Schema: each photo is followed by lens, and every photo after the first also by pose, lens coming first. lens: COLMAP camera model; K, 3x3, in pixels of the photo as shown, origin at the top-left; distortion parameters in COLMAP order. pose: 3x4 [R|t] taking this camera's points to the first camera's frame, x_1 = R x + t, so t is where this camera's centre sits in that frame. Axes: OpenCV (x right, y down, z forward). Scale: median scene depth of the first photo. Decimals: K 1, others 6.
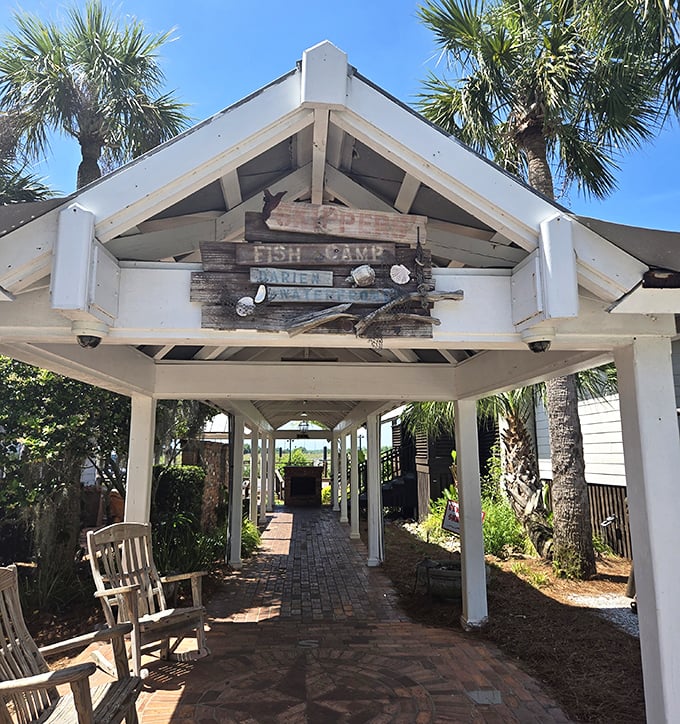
lens RADIAL K [[529.5, 0, 338.3], [0, 529.5, 361.5], [0, 0, 1]] dist [0.061116, -0.002280]
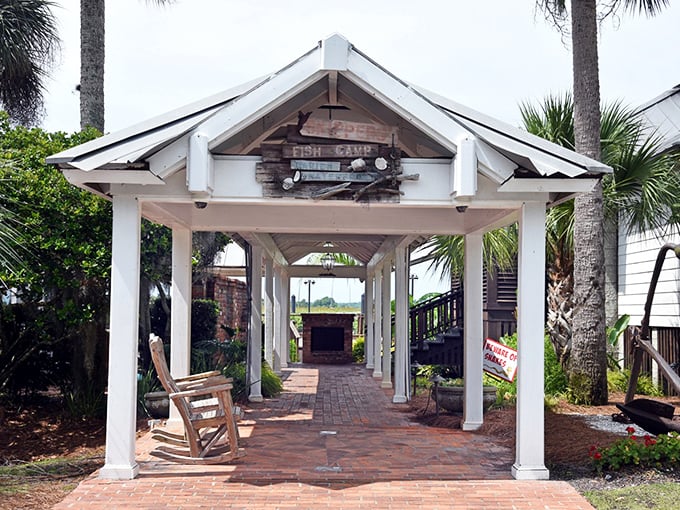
lens RADIAL K [[801.0, 0, 343.3], [0, 801.0, 253.6], [0, 0, 1]] dist [-0.200040, 0.000000]
pose [[0.998848, 0.007679, -0.047359, 0.118825], [-0.002372, 0.993806, 0.111103, -0.162012], [0.047919, -0.110862, 0.992680, -1.495861]]
